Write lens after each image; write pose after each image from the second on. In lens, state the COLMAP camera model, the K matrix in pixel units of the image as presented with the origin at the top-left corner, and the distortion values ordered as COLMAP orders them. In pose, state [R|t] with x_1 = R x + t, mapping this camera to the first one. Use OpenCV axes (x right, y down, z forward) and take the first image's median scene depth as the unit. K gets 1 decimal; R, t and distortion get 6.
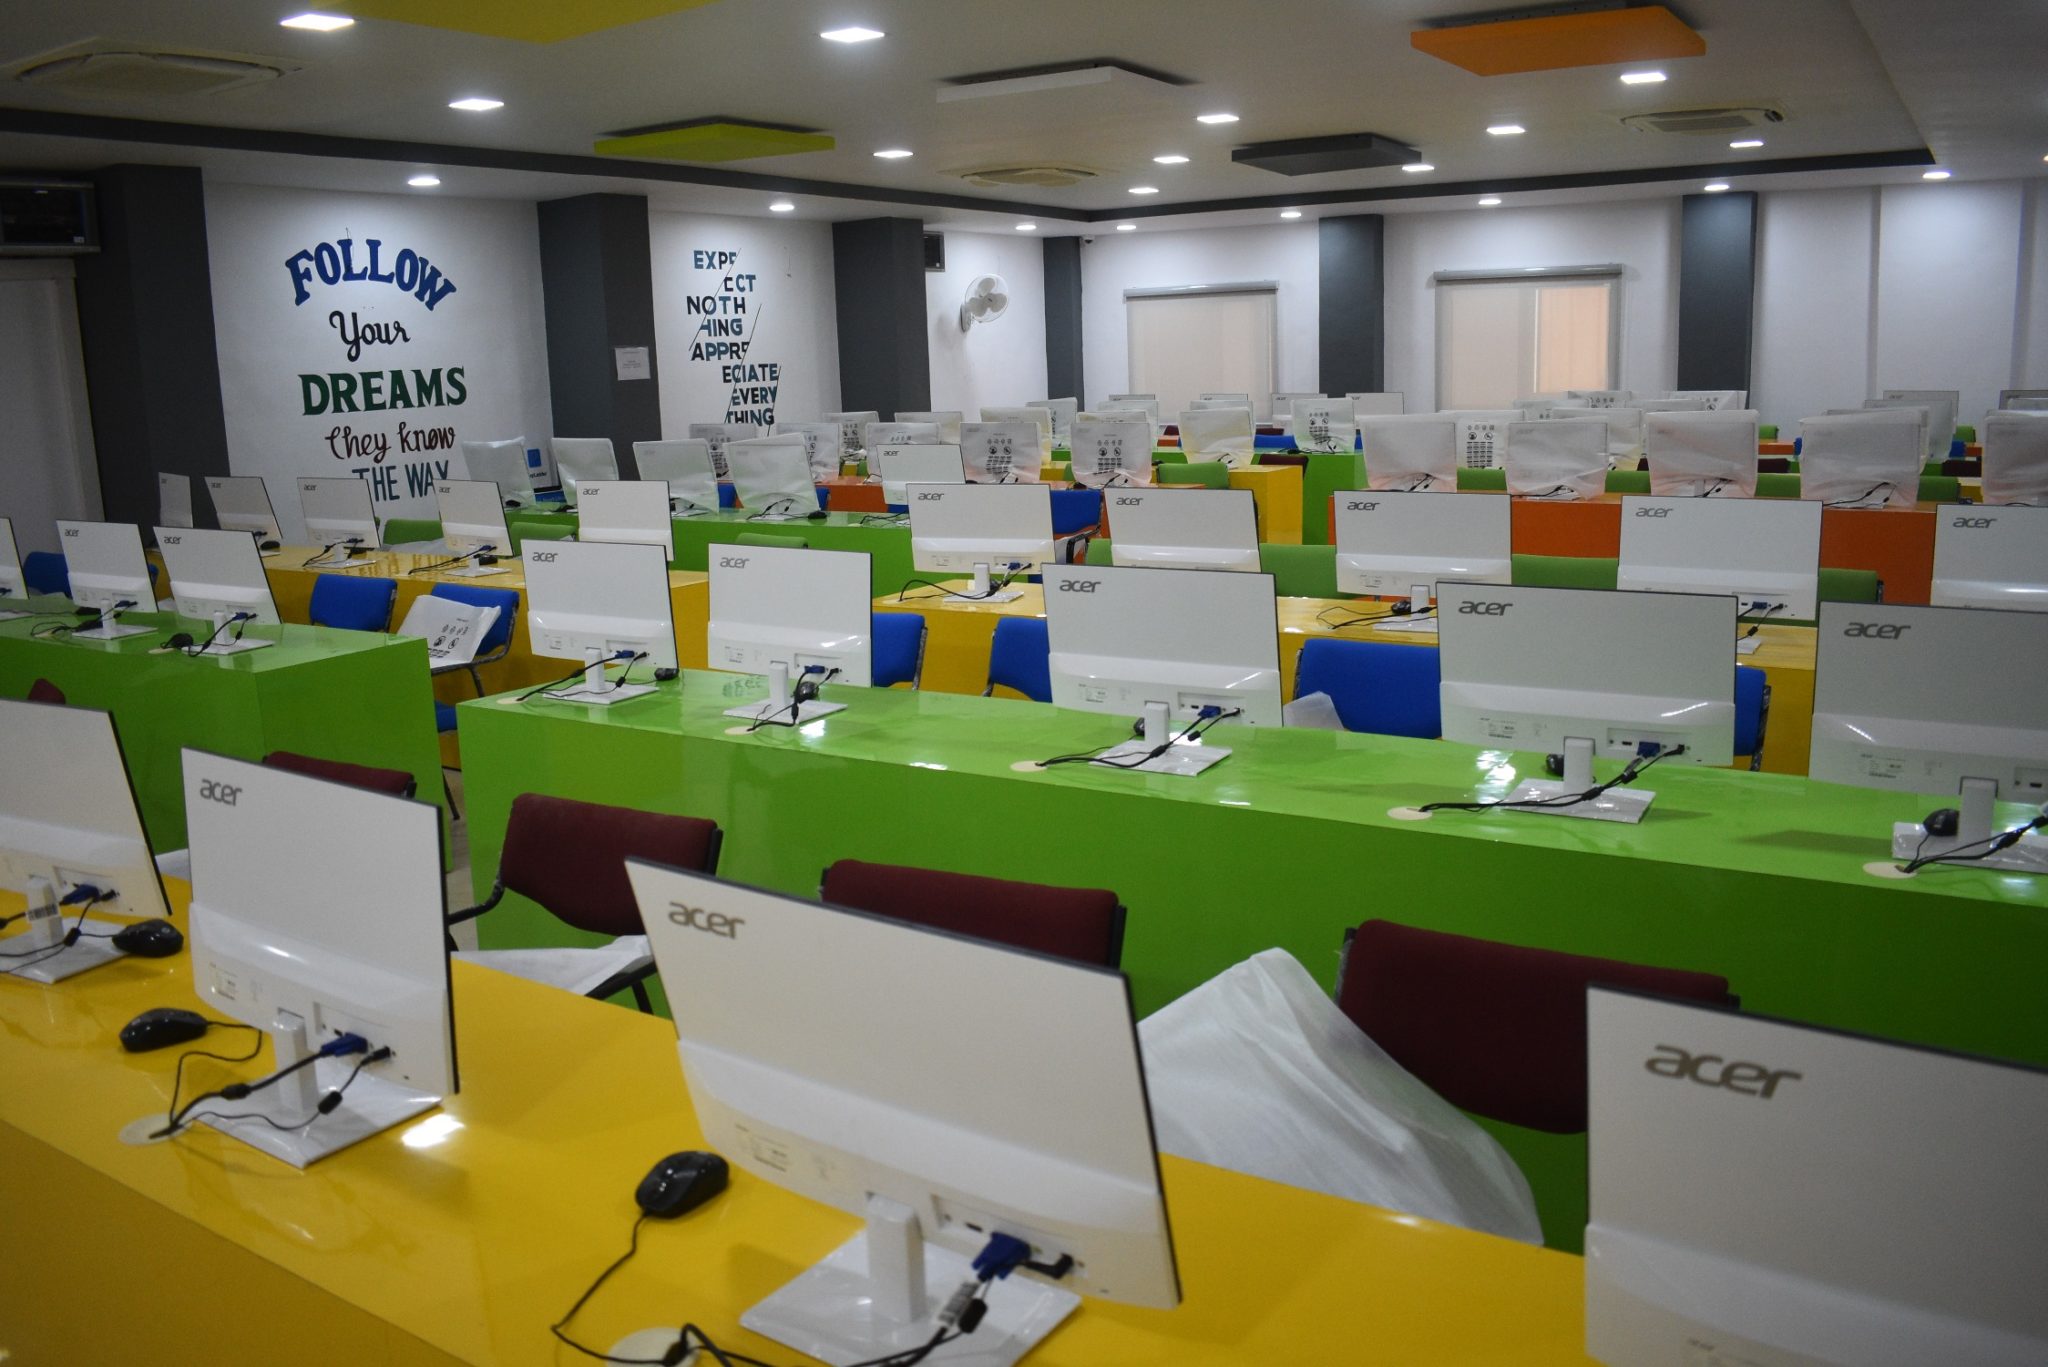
lens RADIAL K [[1592.8, 0, 1022.4], [0, 1592.8, 668.7], [0, 0, 1]] dist [-0.097640, 0.015789]
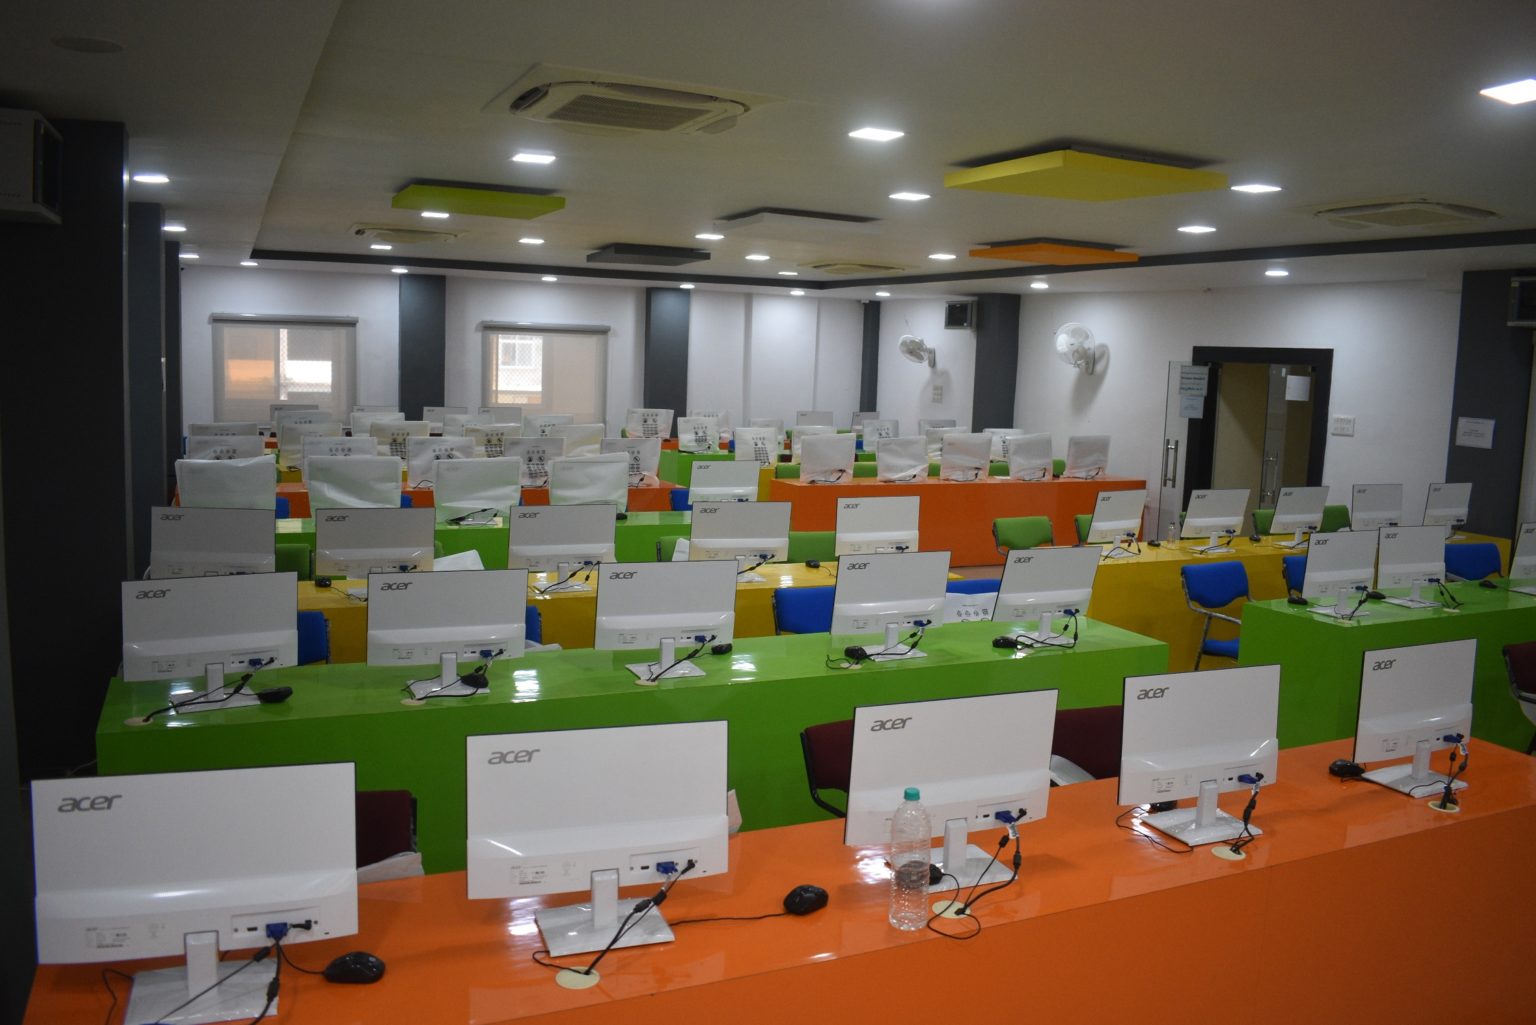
lens RADIAL K [[1194.6, 0, 778.6], [0, 1194.6, 503.6], [0, 0, 1]] dist [-0.097640, 0.015789]
pose [[0.533060, -0.049655, 0.844619, -0.720258], [0.112541, 0.993567, -0.012615, -0.068096], [-0.838559, 0.101779, 0.535219, 0.330650]]
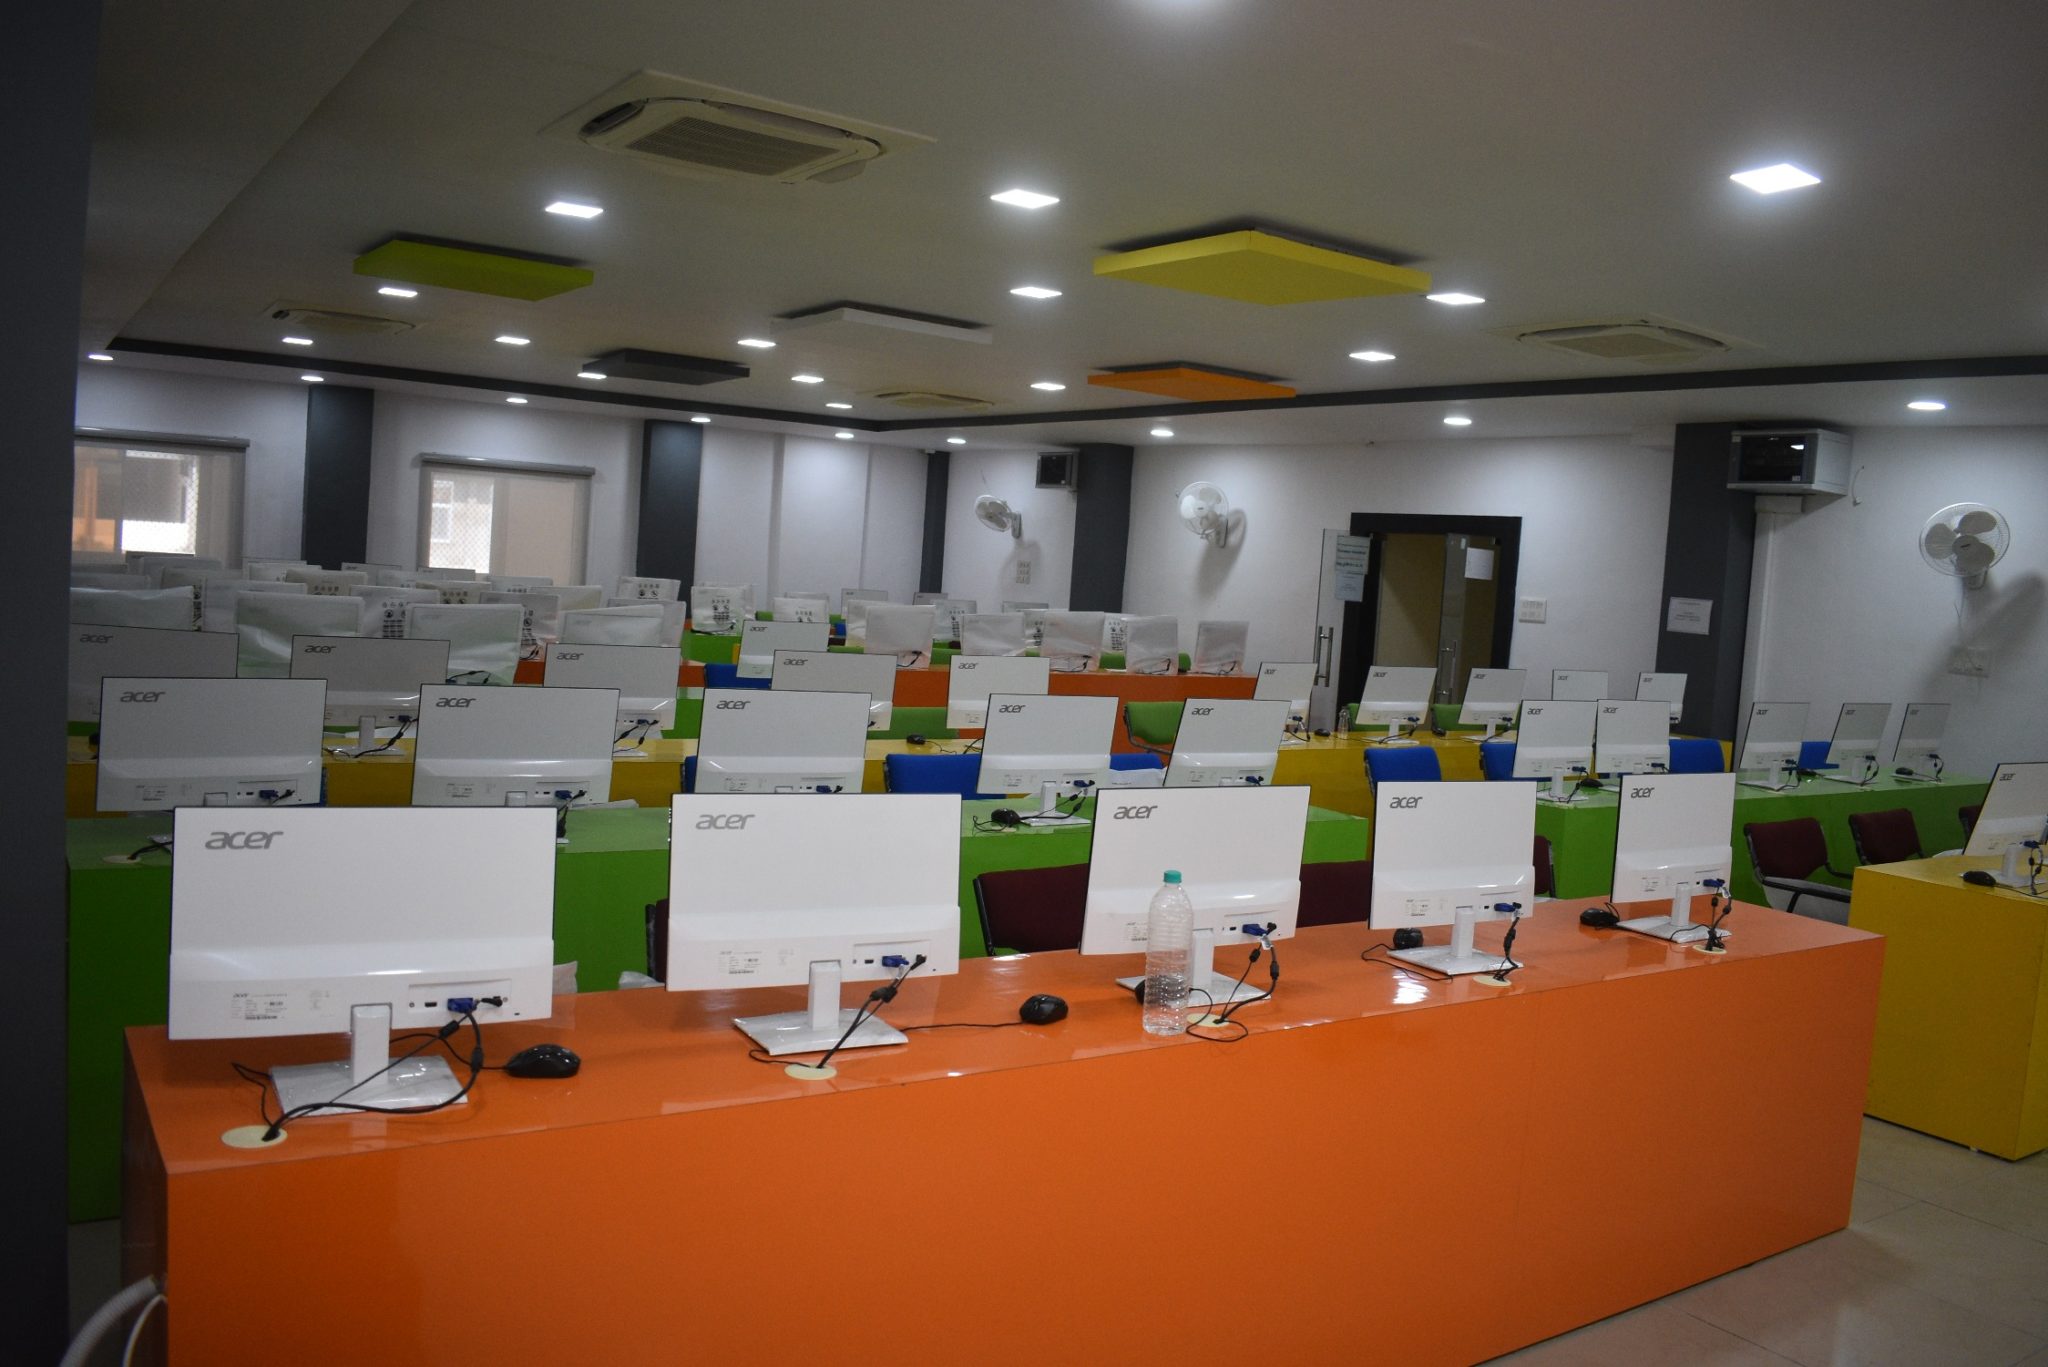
lens RADIAL K [[1592.8, 0, 1037.0], [0, 1592.8, 673.3], [0, 0, 1]] dist [-0.097640, 0.015789]
pose [[0.388195, -0.002219, 0.921575, -0.773126], [0.098628, 0.994354, -0.039150, -0.038654], [-0.916285, 0.106091, 0.386222, 0.350424]]
